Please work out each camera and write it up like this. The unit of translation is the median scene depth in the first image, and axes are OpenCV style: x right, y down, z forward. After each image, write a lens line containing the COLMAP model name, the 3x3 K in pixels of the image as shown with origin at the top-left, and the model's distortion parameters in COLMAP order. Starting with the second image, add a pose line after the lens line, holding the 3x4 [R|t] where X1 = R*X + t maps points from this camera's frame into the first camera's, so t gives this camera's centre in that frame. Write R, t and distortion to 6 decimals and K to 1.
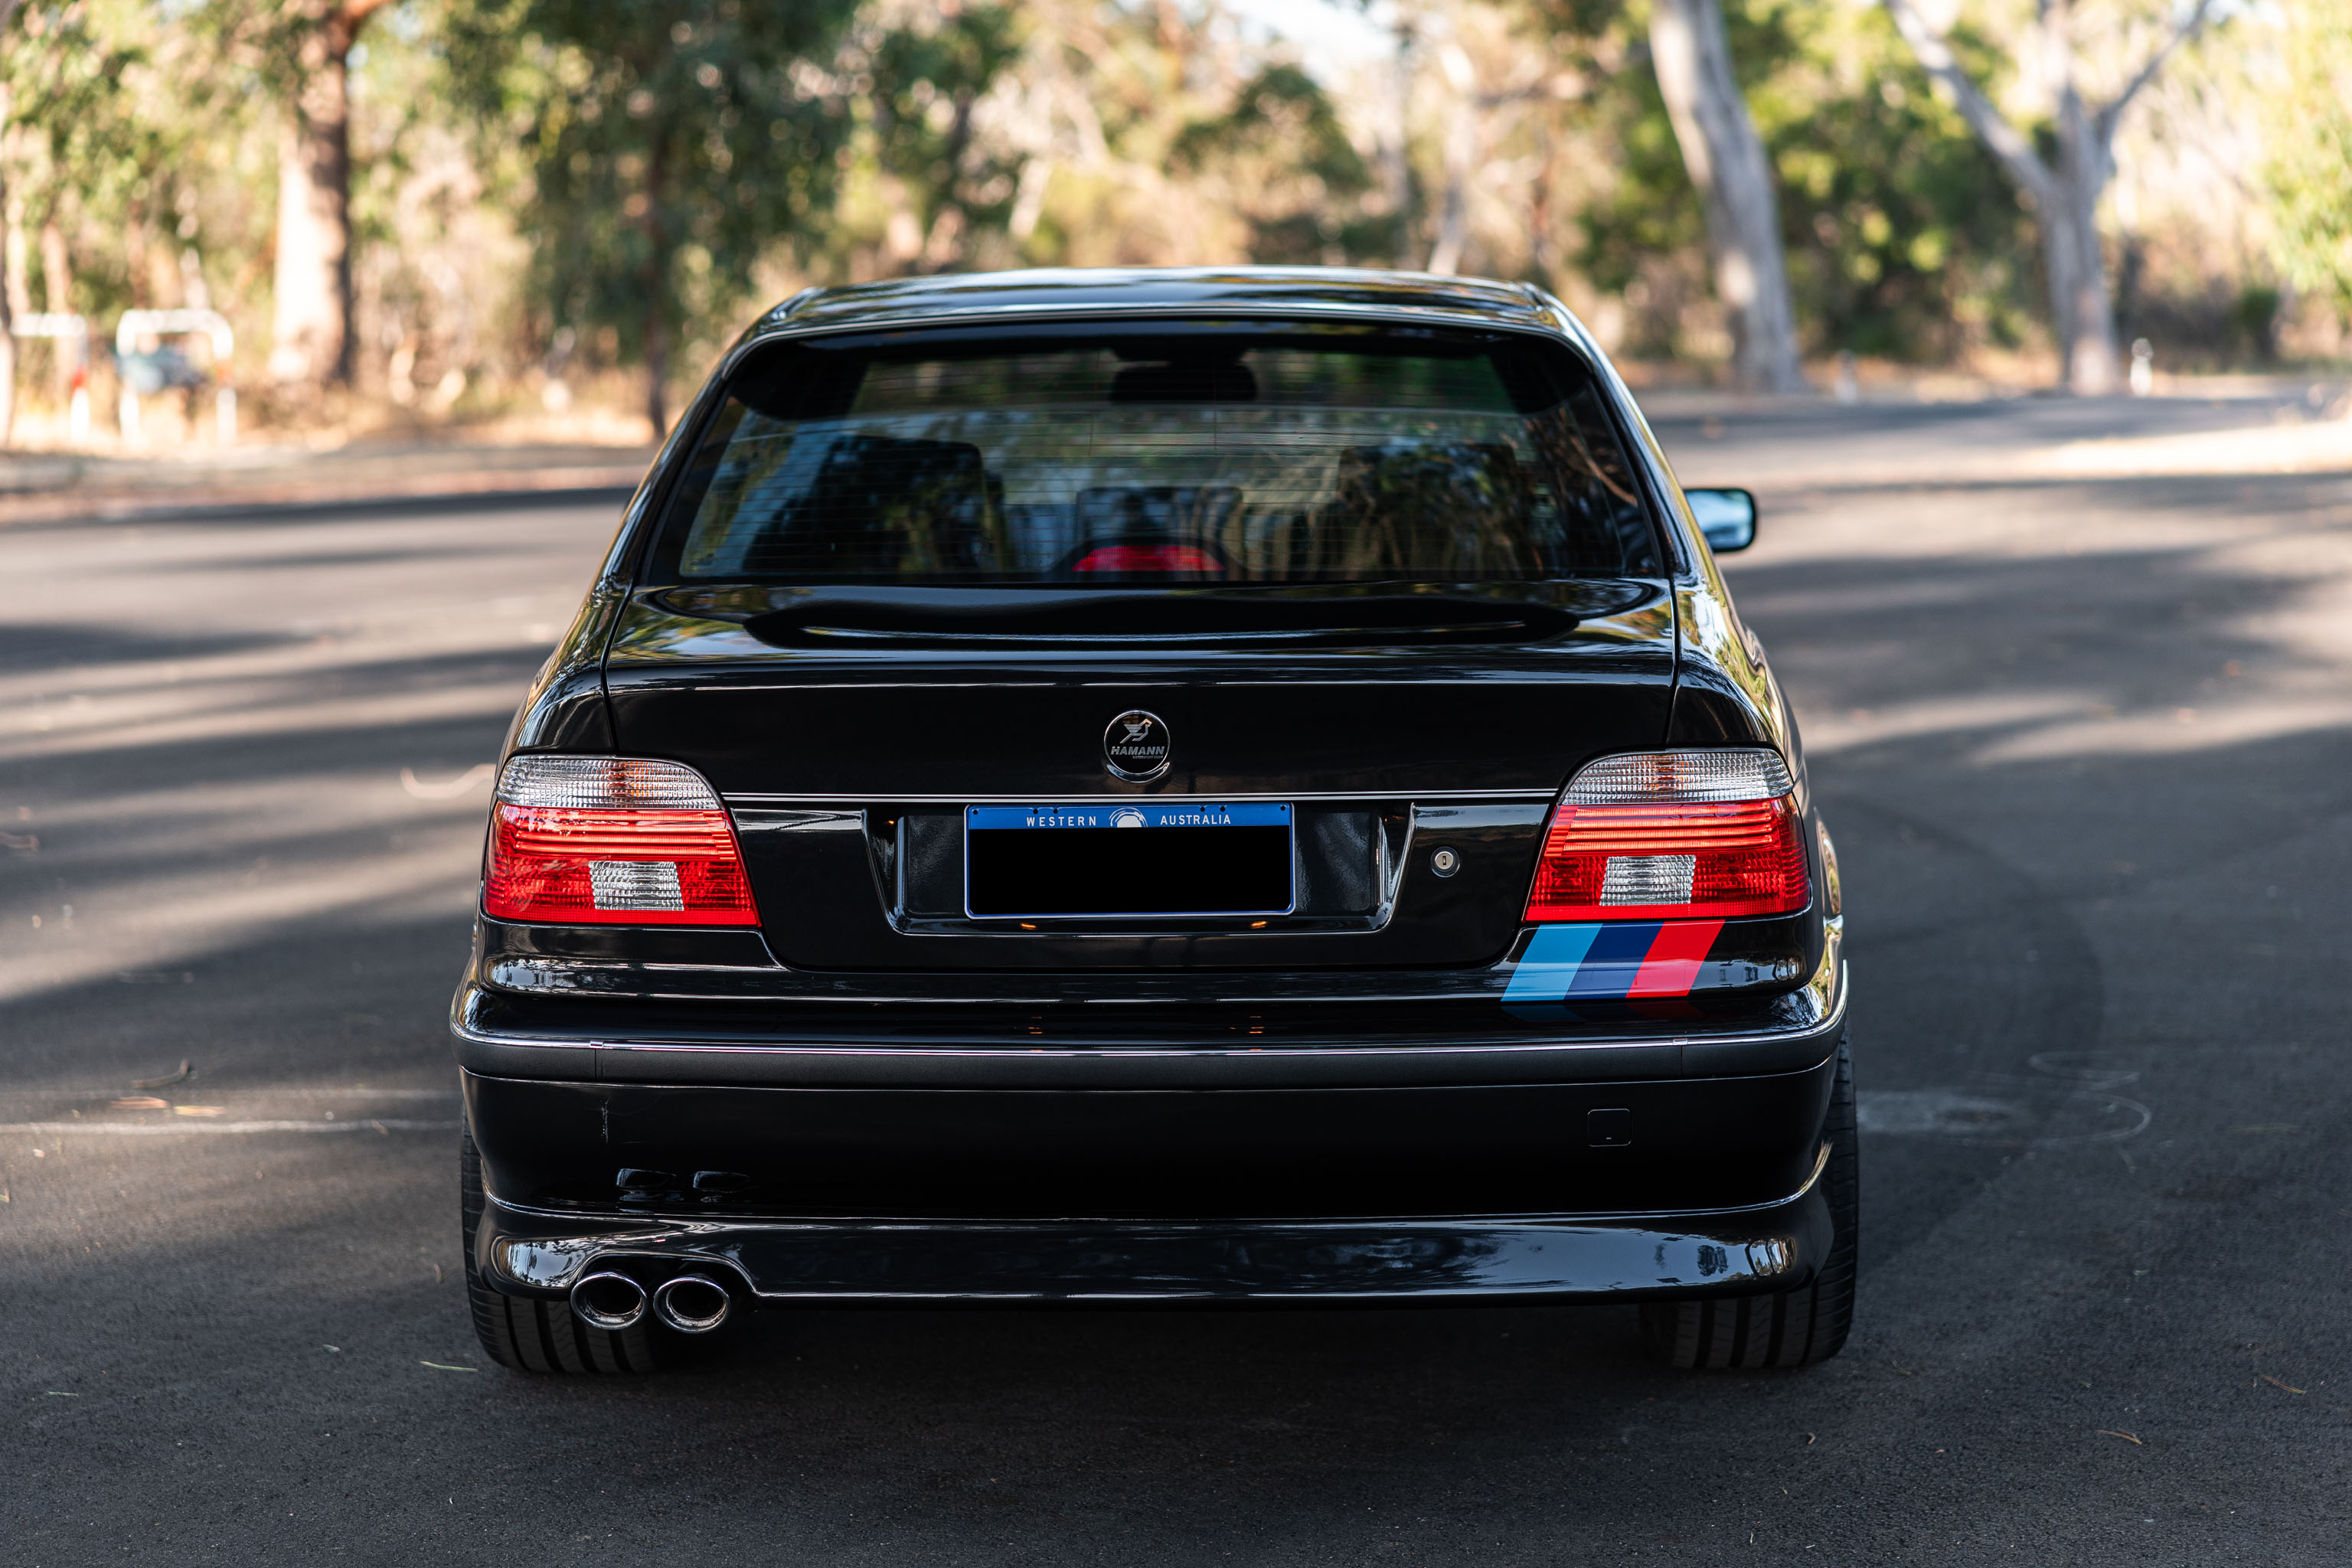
lens RADIAL K [[4650.0, 0, 1298.8], [0, 4650.0, 783.5], [0, 0, 1]] dist [-0.103042, 0.505747]
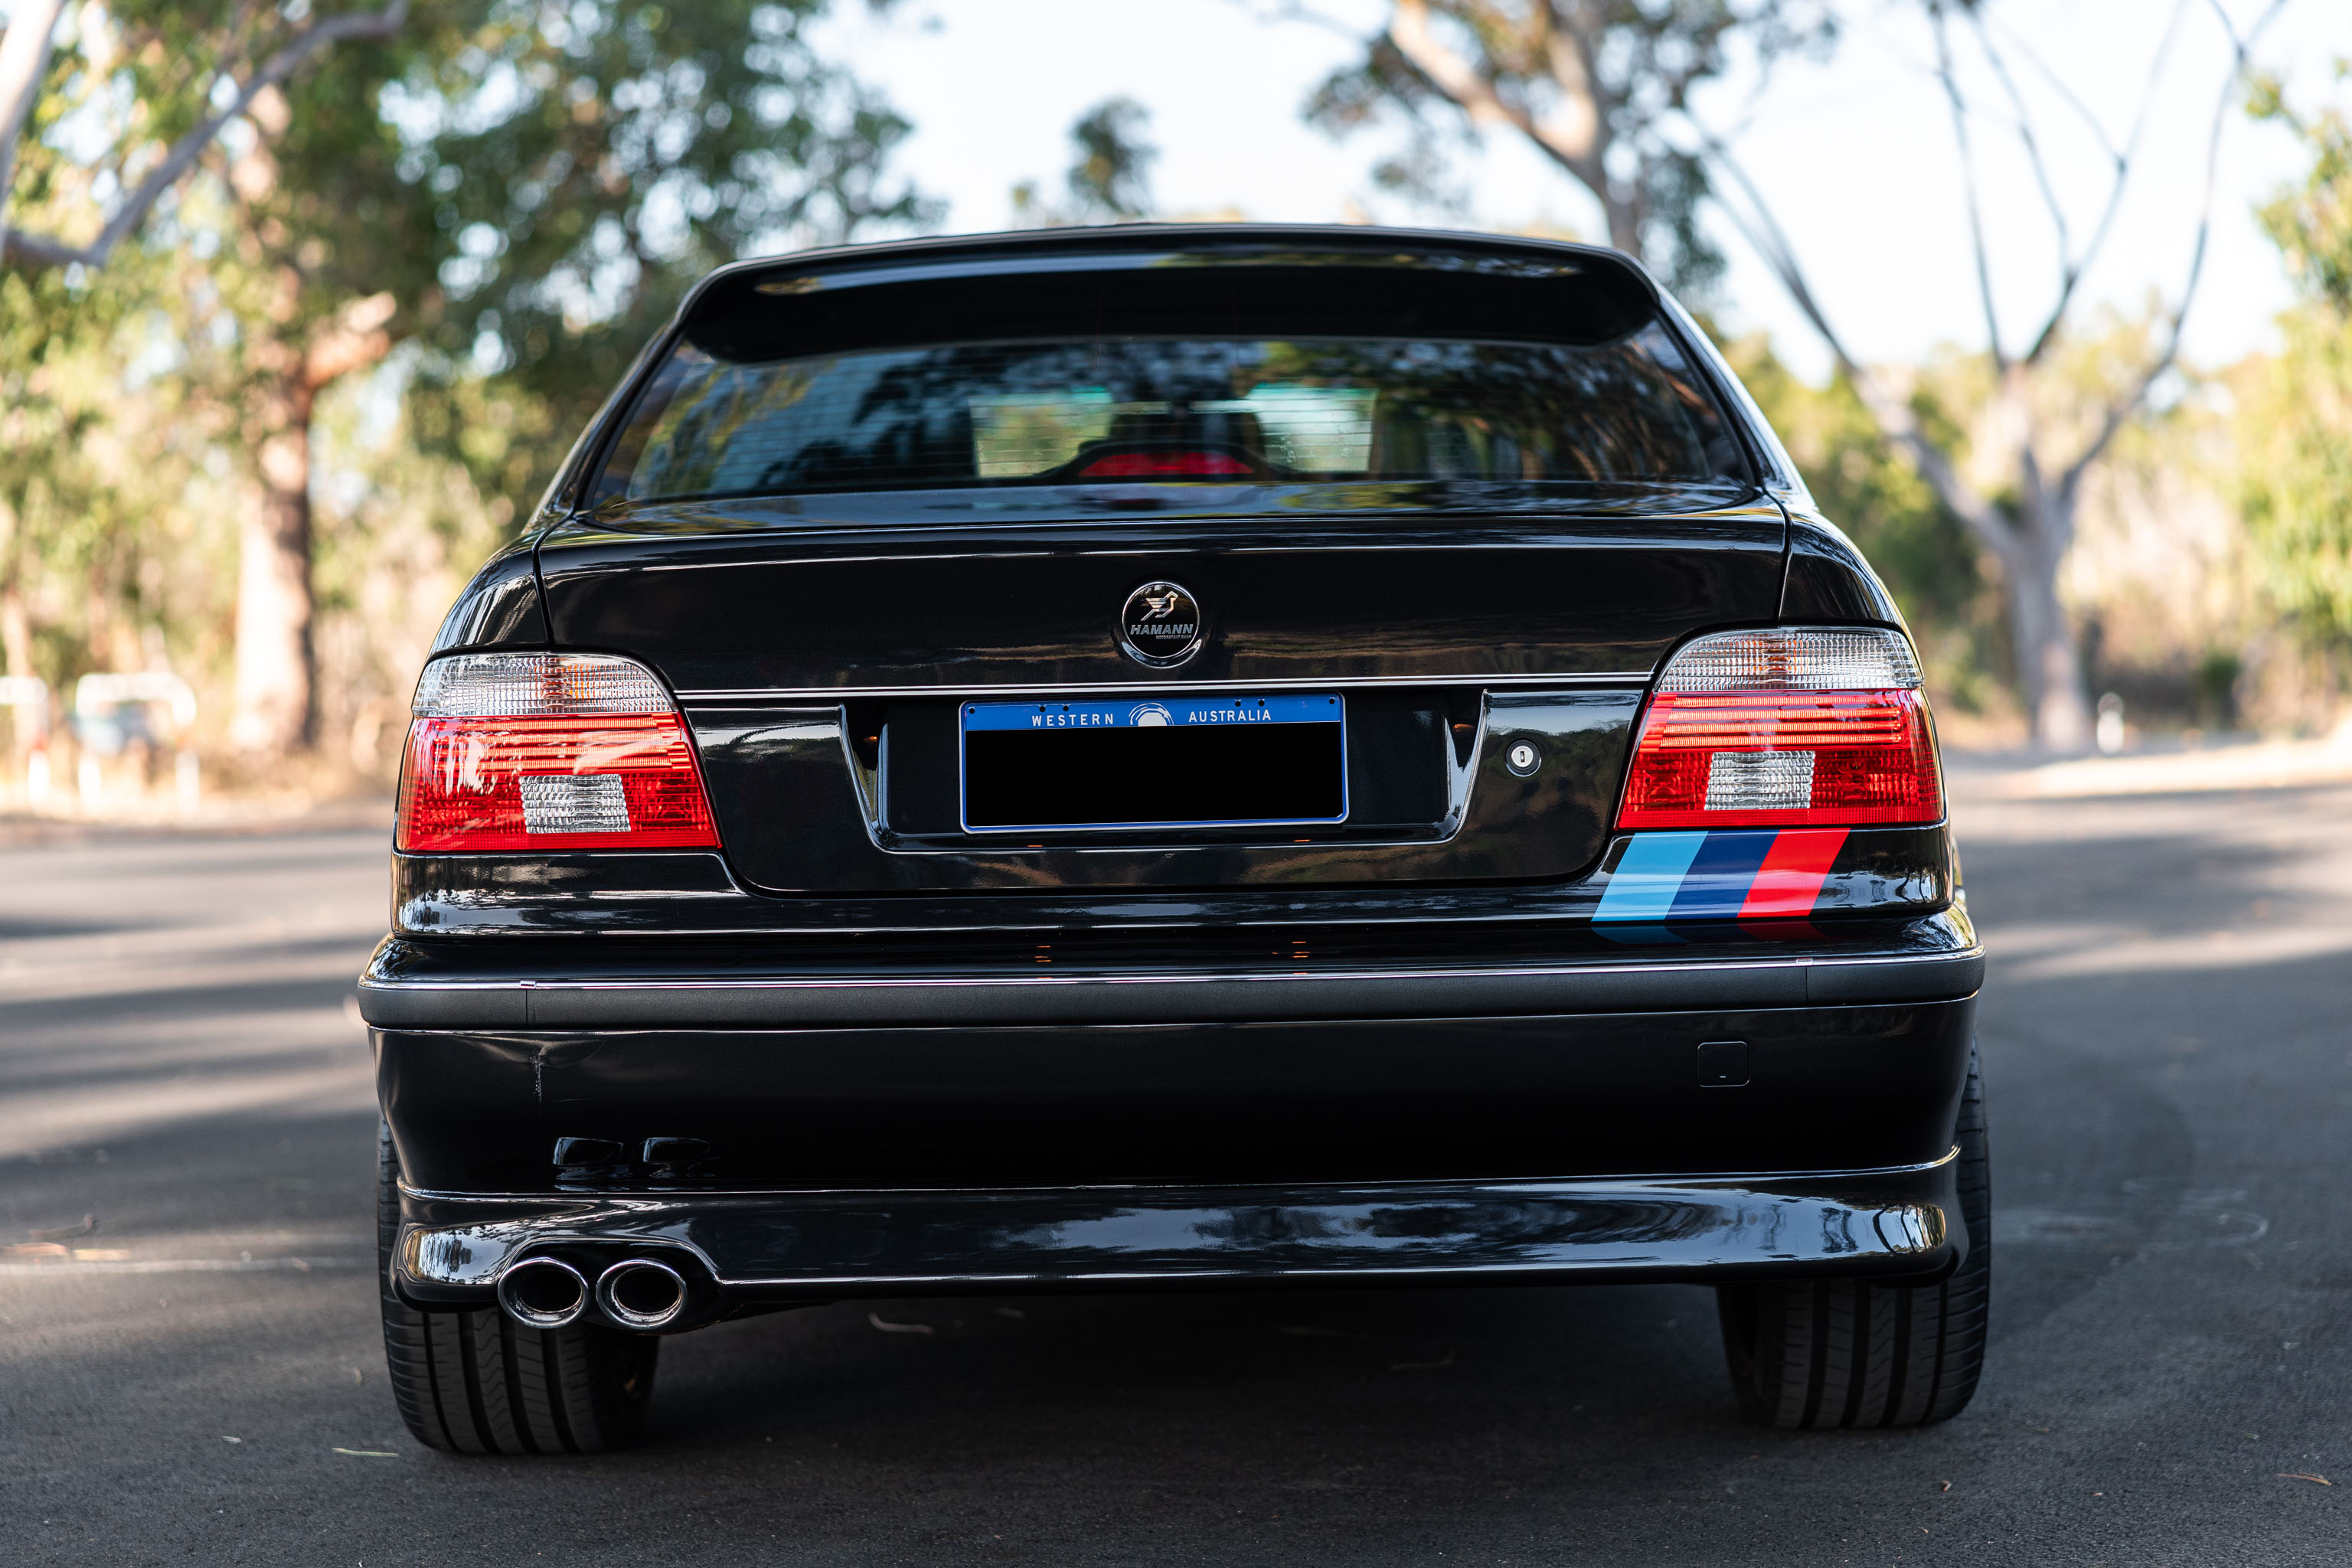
lens RADIAL K [[4650.0, 0, 1298.8], [0, 4650.0, 783.5], [0, 0, 1]] dist [-0.103042, 0.505747]
pose [[0.999872, -0.014242, 0.007349, -0.012825], [0.014805, 0.996414, -0.083305, 0.073503], [-0.006136, 0.083403, 0.996497, 0.120050]]
